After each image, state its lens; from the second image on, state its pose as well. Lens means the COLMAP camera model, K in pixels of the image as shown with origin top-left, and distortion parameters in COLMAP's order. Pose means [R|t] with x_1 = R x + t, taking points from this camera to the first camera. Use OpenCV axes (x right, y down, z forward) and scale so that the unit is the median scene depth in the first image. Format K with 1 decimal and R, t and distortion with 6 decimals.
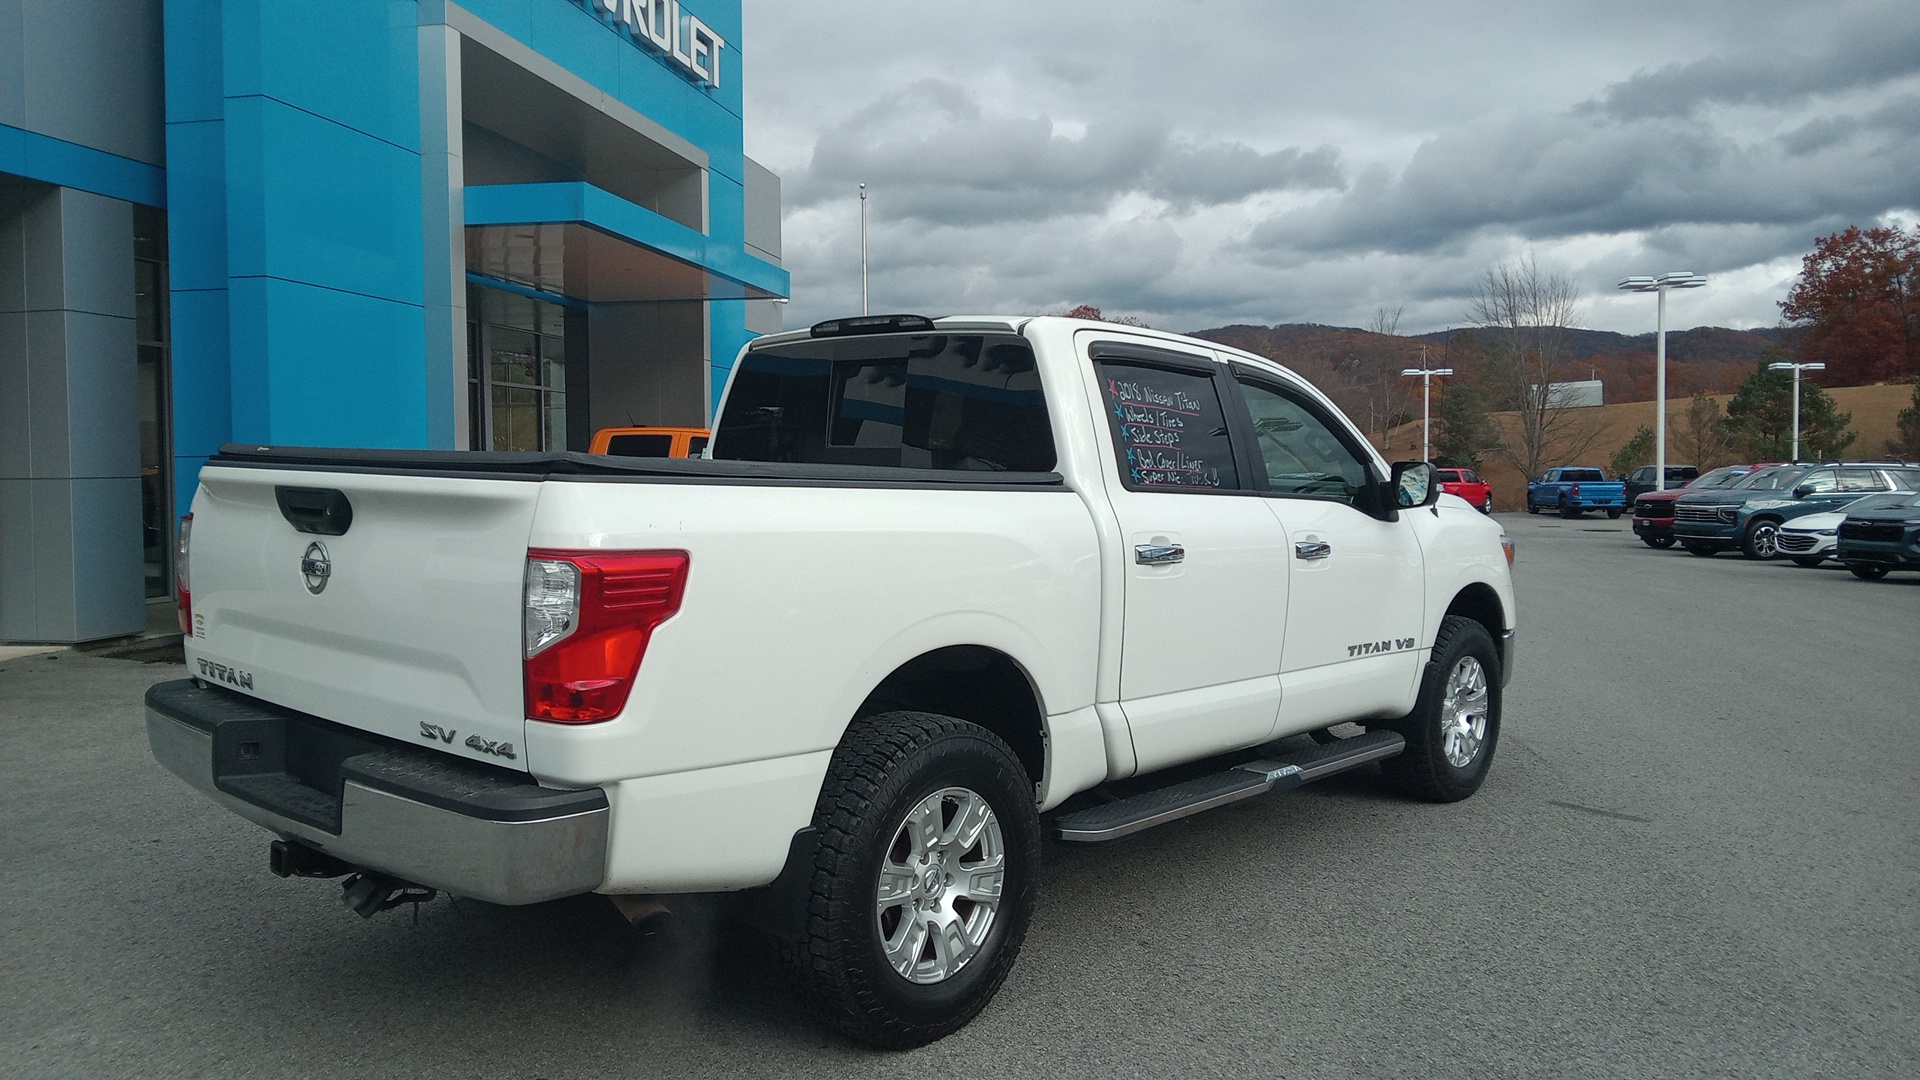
lens RADIAL K [[1363.7, 0, 948.0], [0, 1363.7, 542.1], [0, 0, 1]] dist [0.000470, -0.005519]
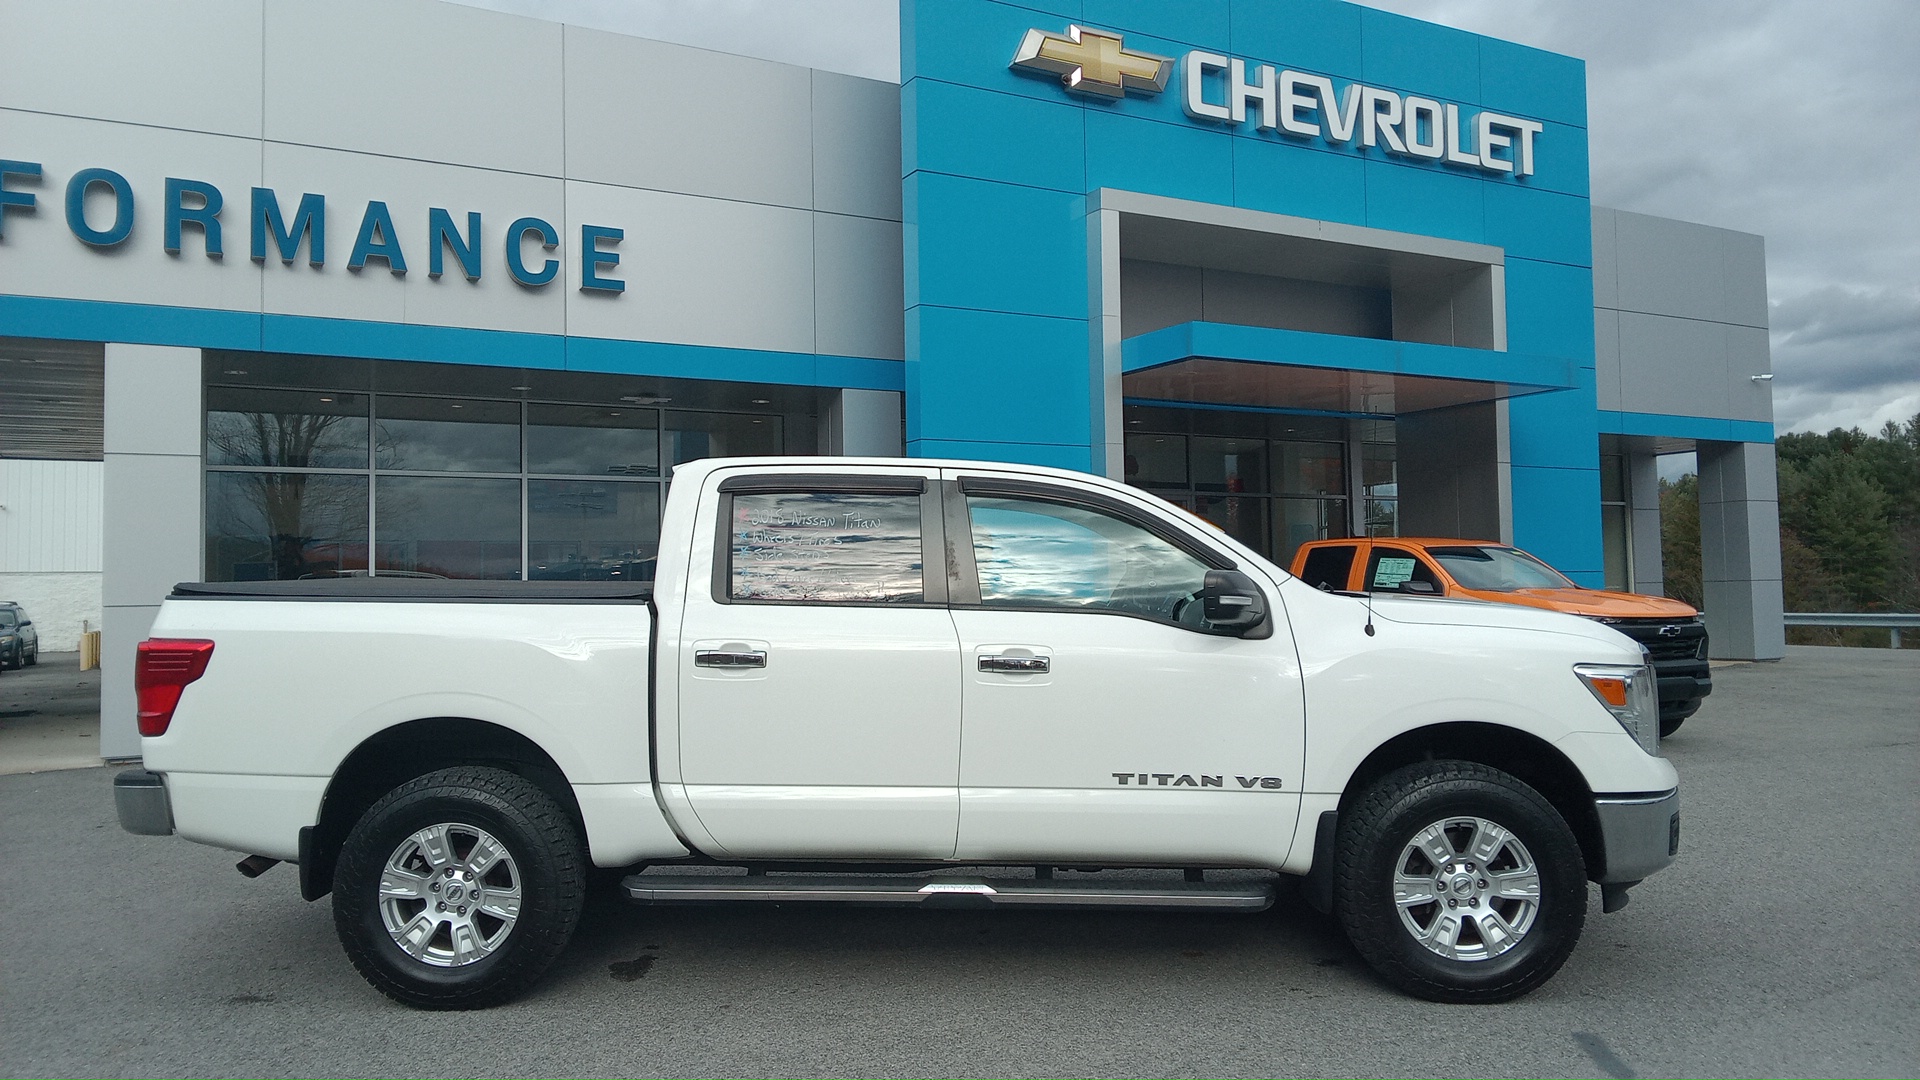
lens RADIAL K [[1363.7, 0, 948.0], [0, 1363.7, 542.1], [0, 0, 1]] dist [0.000470, -0.005519]
pose [[0.649399, -0.036941, -0.759550, 0.406165], [-0.024768, 0.997262, -0.069678, -0.004827], [0.760044, 0.064061, 0.646706, 0.142762]]
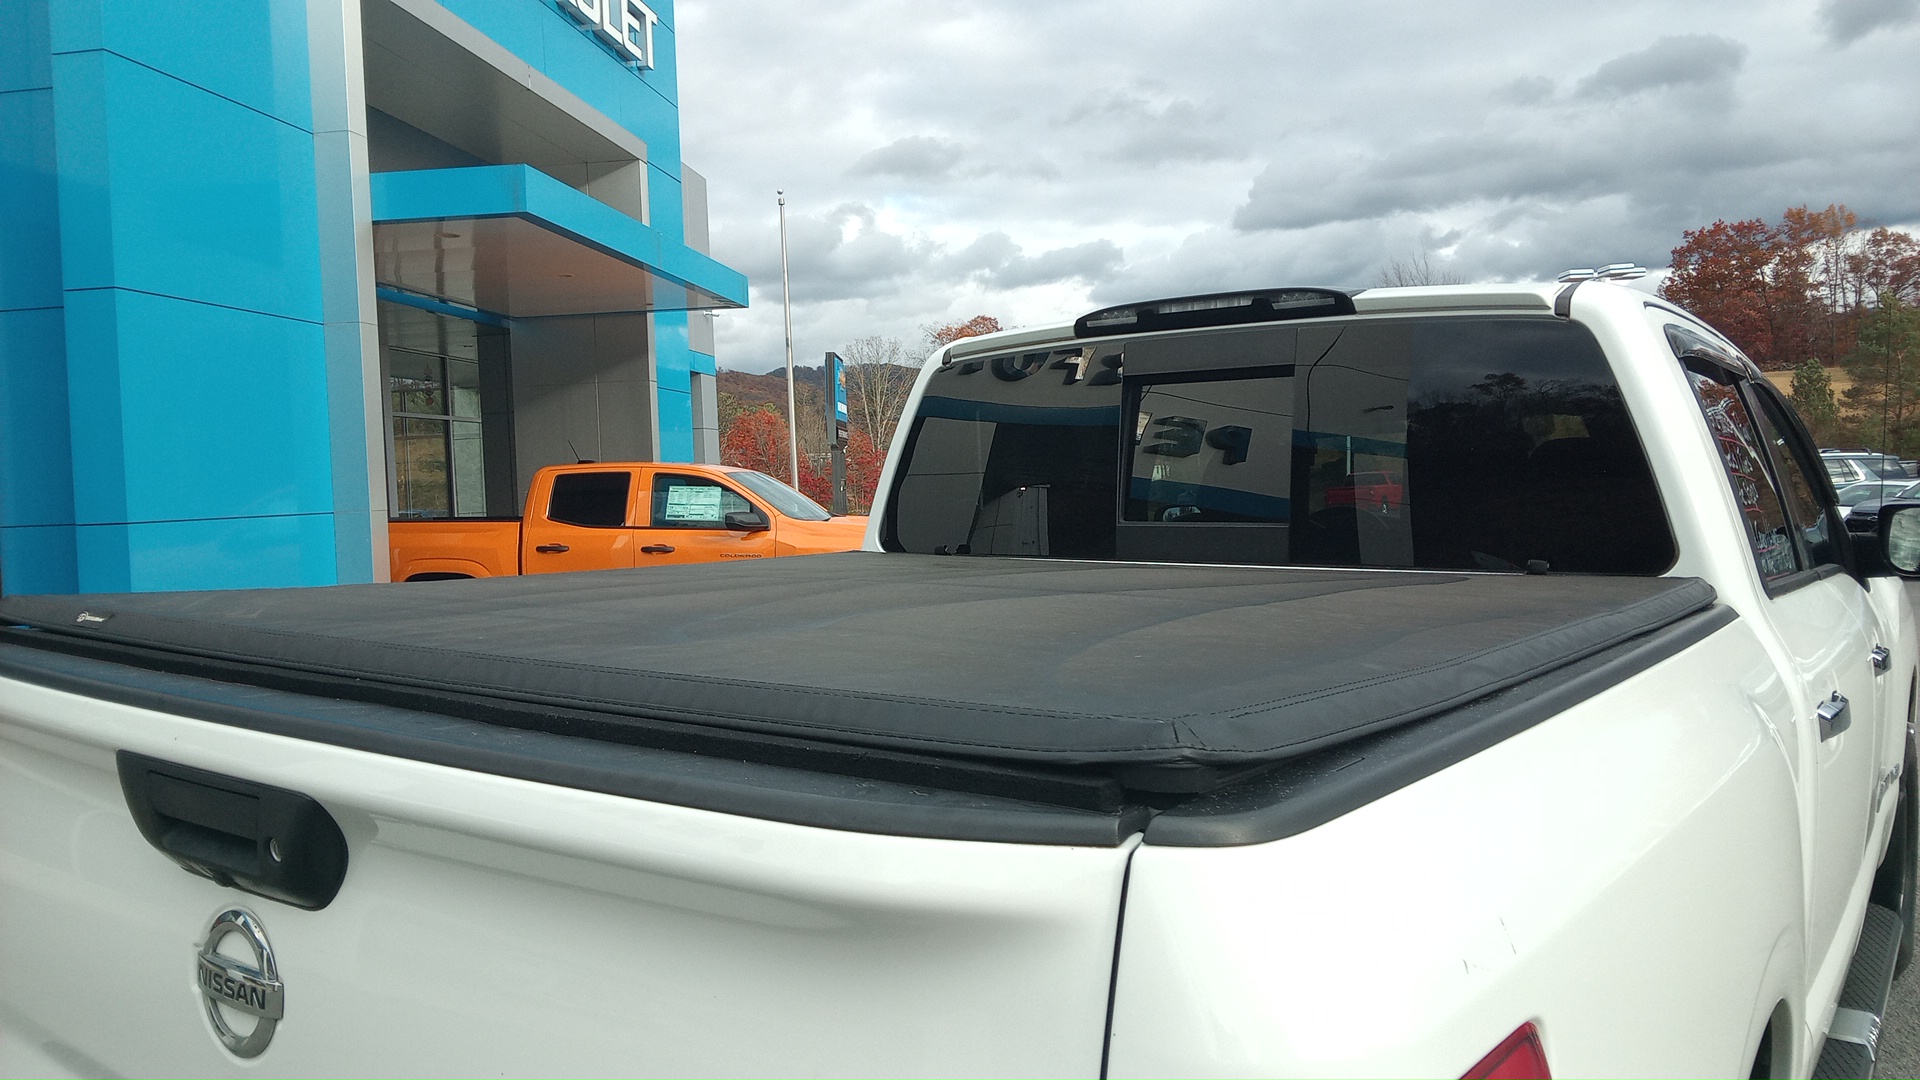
lens RADIAL K [[1381.1, 0, 953.9], [0, 1381.1, 529.9], [0, 0, 1]] dist [-0.000086, -0.000661]
pose [[0.996505, -0.036633, 0.075075, -0.078672], [0.038064, 0.999118, -0.017722, -0.023108], [-0.074359, 0.020518, 0.997020, 0.163455]]
